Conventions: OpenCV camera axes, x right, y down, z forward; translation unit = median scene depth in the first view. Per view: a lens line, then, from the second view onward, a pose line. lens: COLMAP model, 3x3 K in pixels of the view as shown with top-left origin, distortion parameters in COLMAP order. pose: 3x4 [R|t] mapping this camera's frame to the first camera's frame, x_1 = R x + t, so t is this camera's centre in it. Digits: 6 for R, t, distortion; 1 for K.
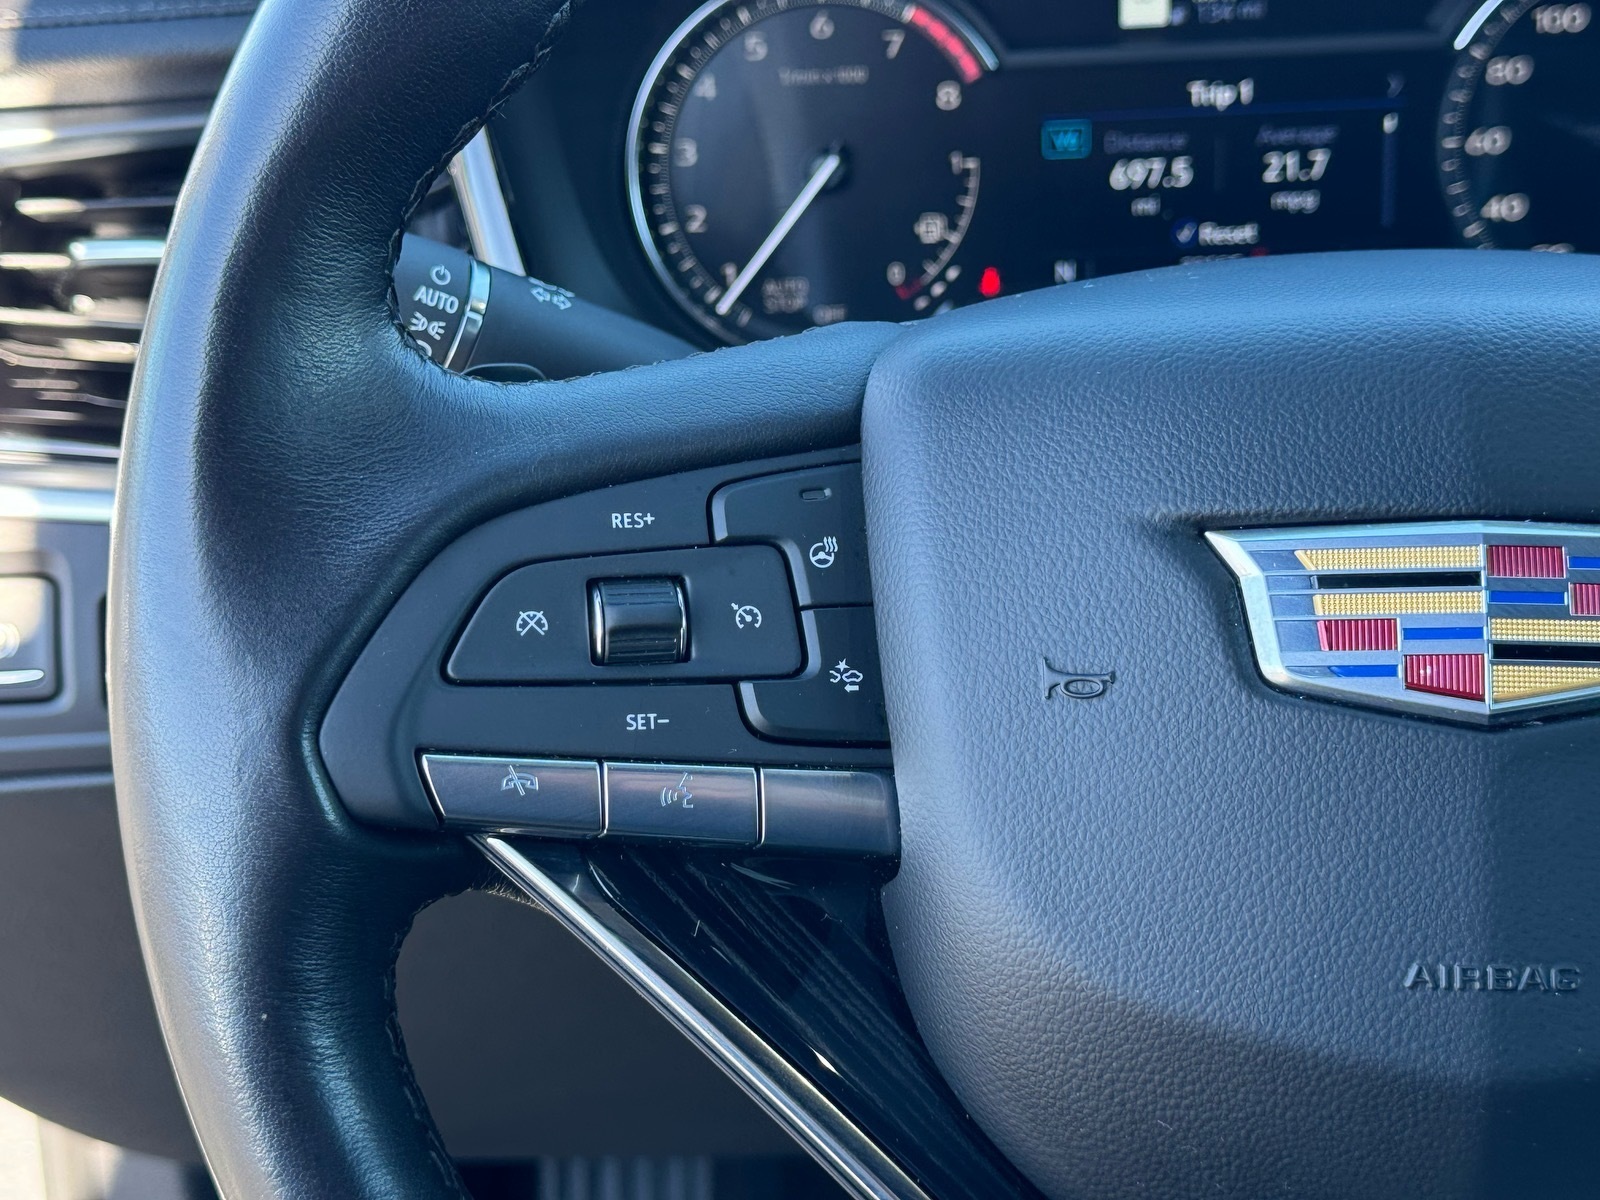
lens RADIAL K [[2248.1, 0, 771.2], [0, 2248.1, 632.6], [0, 0, 1]] dist [0.028736, -0.111262]
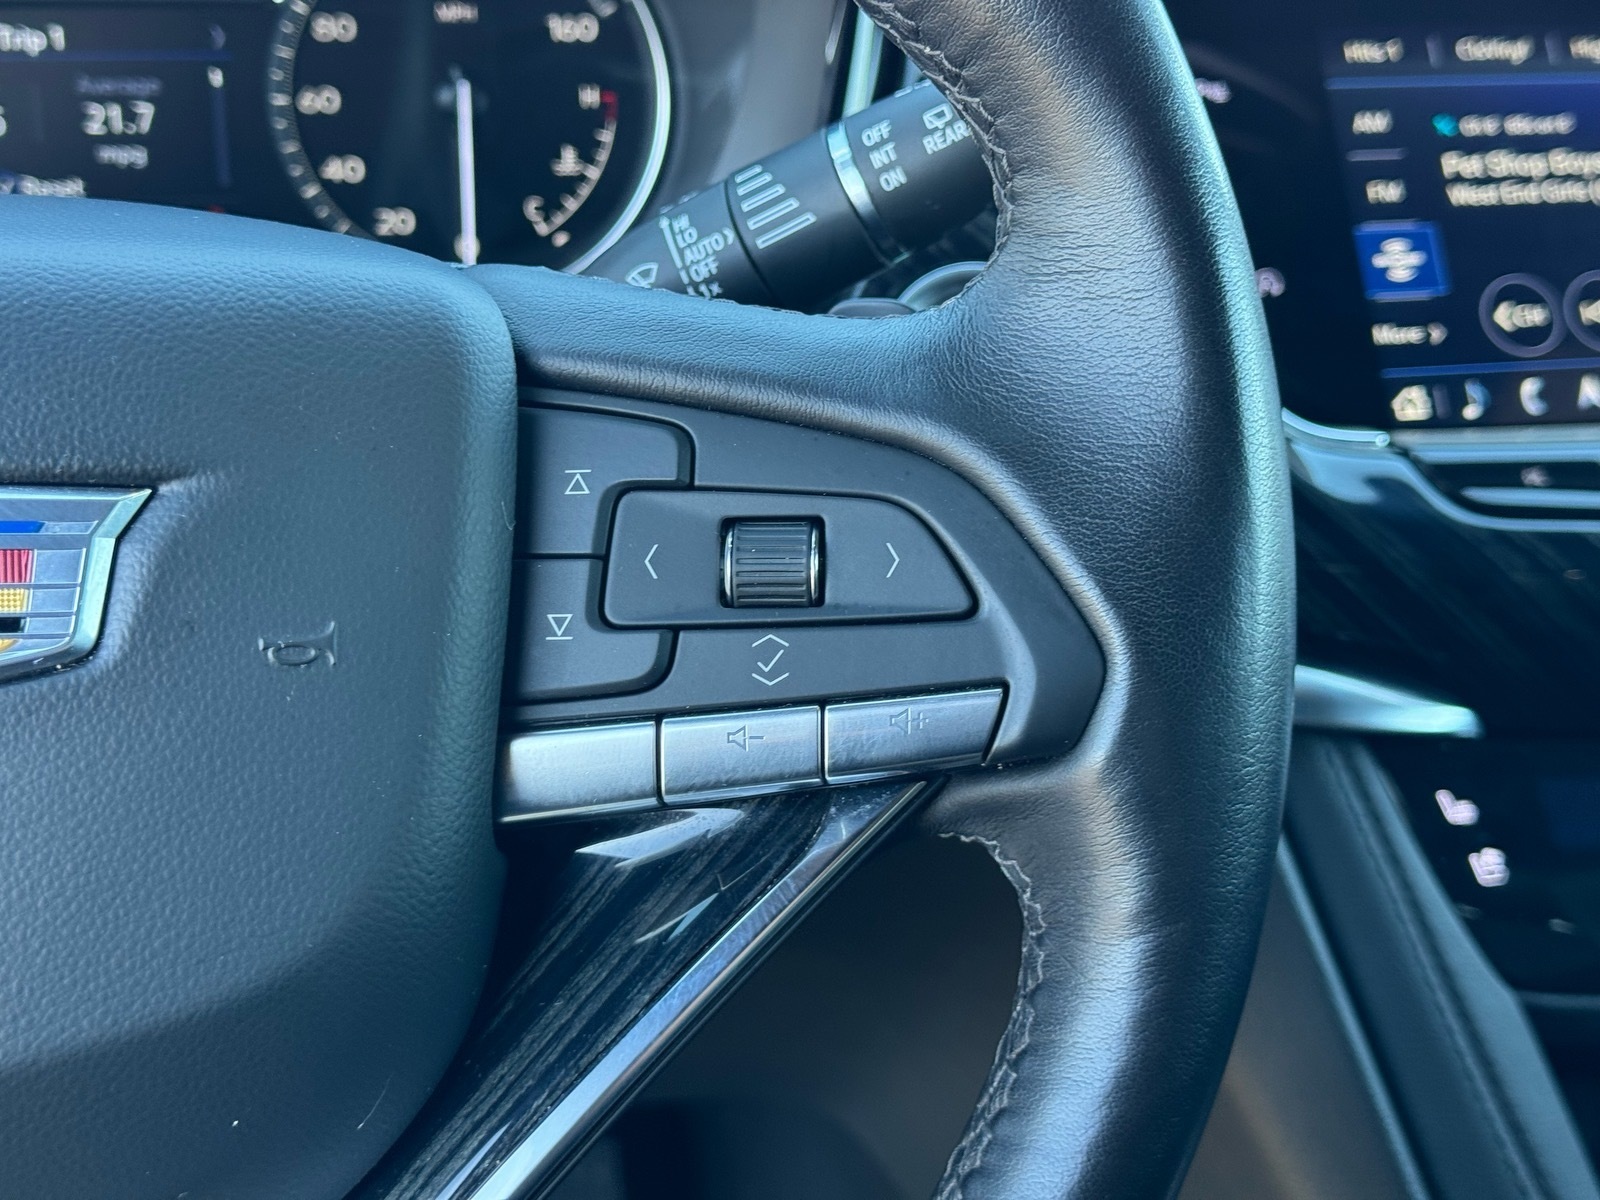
lens RADIAL K [[2239.1, 0, 763.2], [0, 2239.1, 574.8], [0, 0, 1]] dist [0.276491, -0.709175]
pose [[0.955693, -0.036299, 0.292119, 0.203705], [0.038809, 0.999243, -0.002803, -0.000648], [-0.291796, 0.014016, 0.956378, -0.005066]]
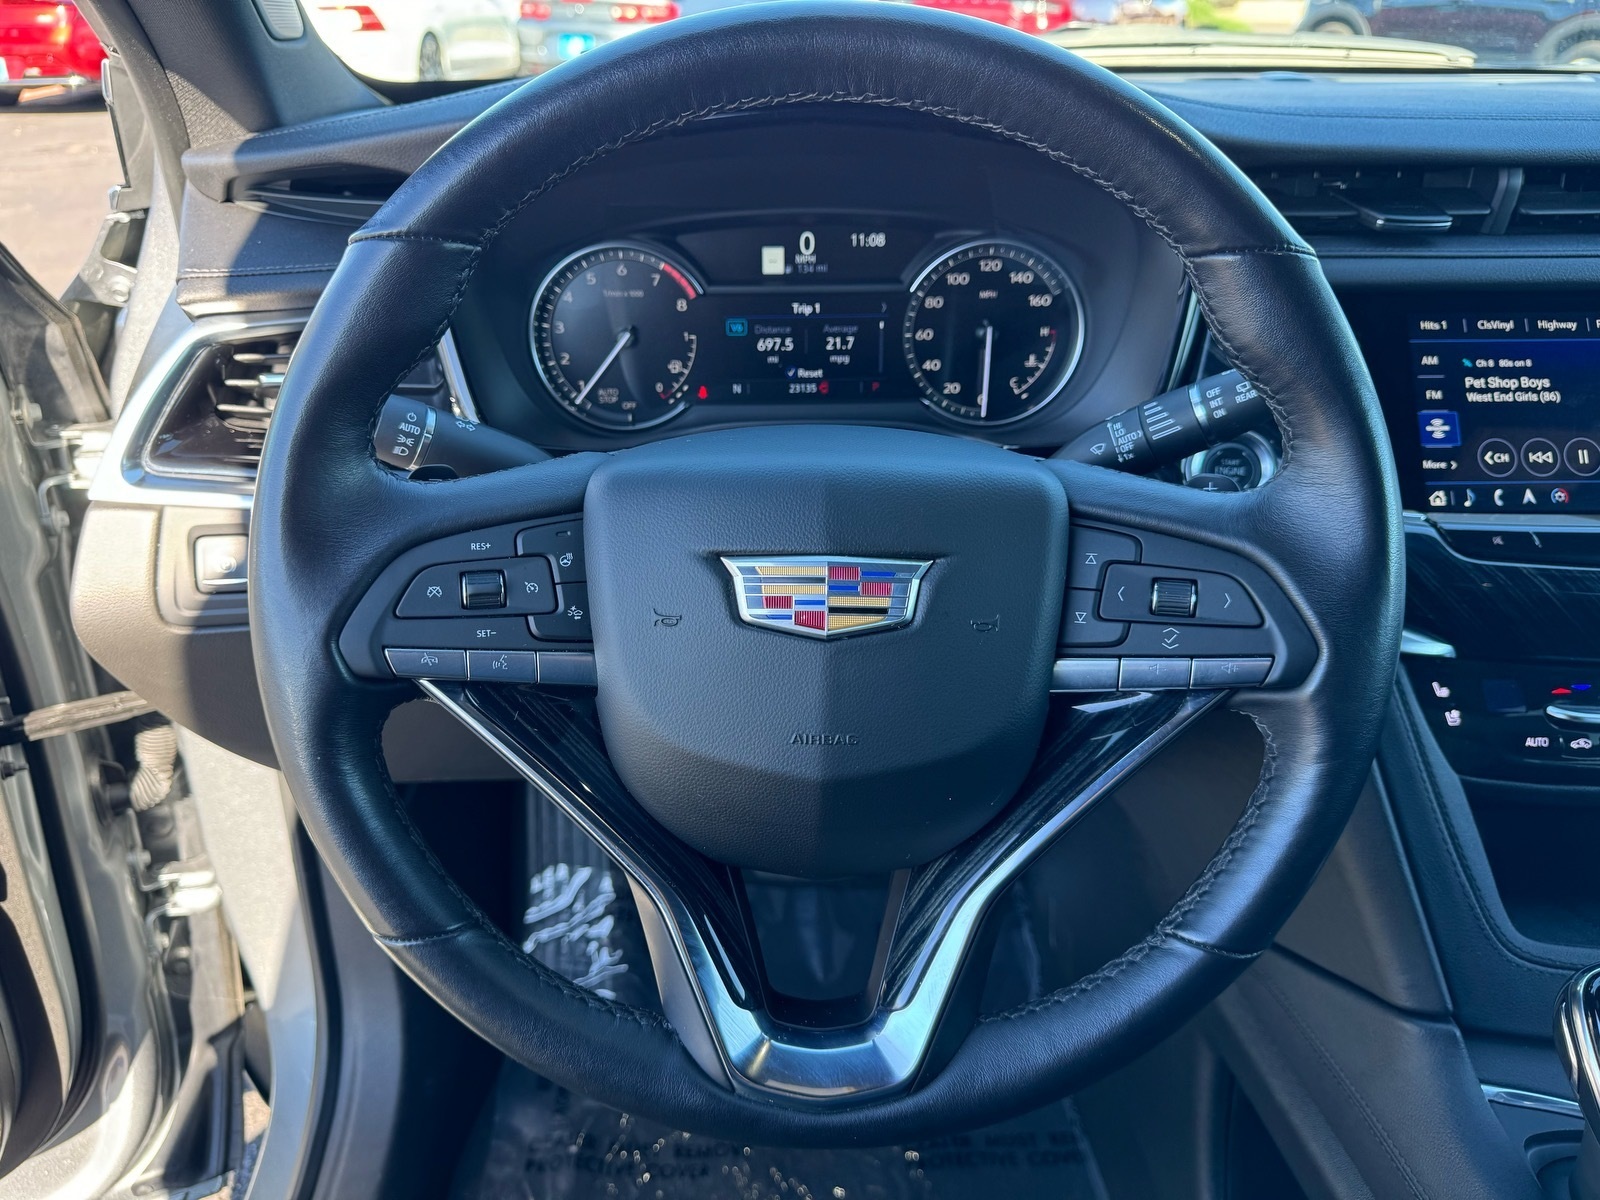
lens RADIAL K [[1115.6, 0, 807.8], [0, 1115.6, 613.3], [0, 0, 1]] dist [0.062194, -0.088400]
pose [[0.994415, 0.000919, 0.105538, 0.086194], [-0.012375, 0.994079, 0.107953, -0.062226], [-0.104814, -0.108656, 0.988538, -0.110230]]
